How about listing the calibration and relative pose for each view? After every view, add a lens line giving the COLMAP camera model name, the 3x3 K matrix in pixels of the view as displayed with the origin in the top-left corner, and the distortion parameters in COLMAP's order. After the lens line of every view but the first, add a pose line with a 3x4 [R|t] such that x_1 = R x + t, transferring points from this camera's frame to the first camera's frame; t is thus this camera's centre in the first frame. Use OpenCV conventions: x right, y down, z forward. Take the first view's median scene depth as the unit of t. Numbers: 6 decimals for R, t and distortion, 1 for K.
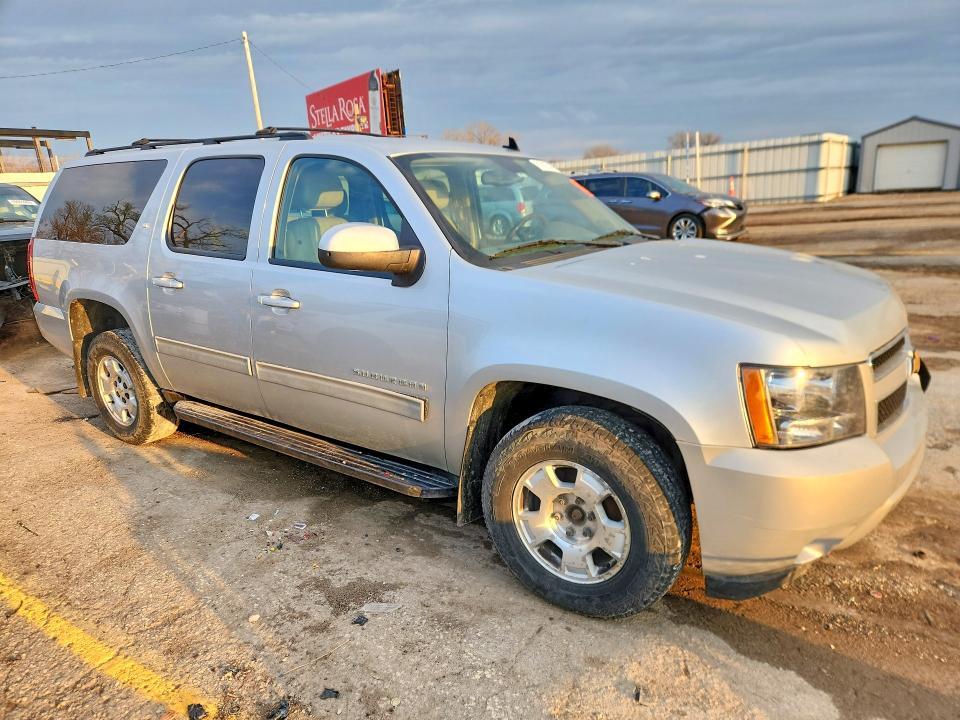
lens RADIAL K [[700.8, 0, 513.5], [0, 700.8, 360.2], [0, 0, 1]] dist [0.023347, -0.003590]
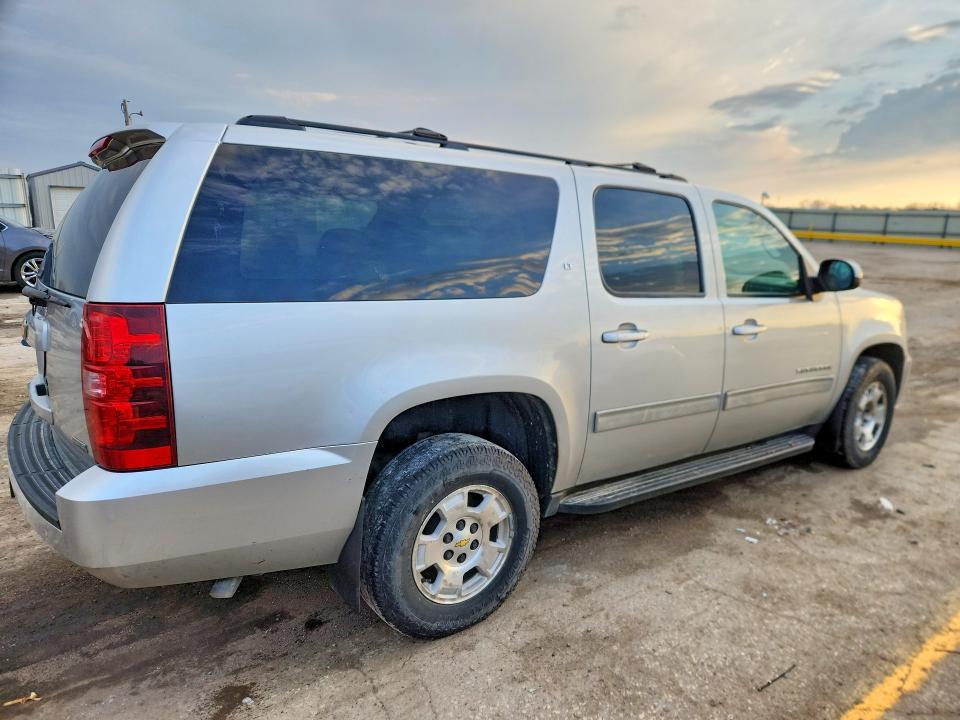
lens RADIAL K [[677.5, 0, 480.0], [0, 677.5, 360.0], [0, 0, 1]] dist [-0.004276, -0.005144]
pose [[0.285844, -0.144006, 0.947394, -1.406302], [0.191883, 0.977223, 0.090645, -0.205272], [-0.938868, 0.155879, 0.306966, 1.037523]]
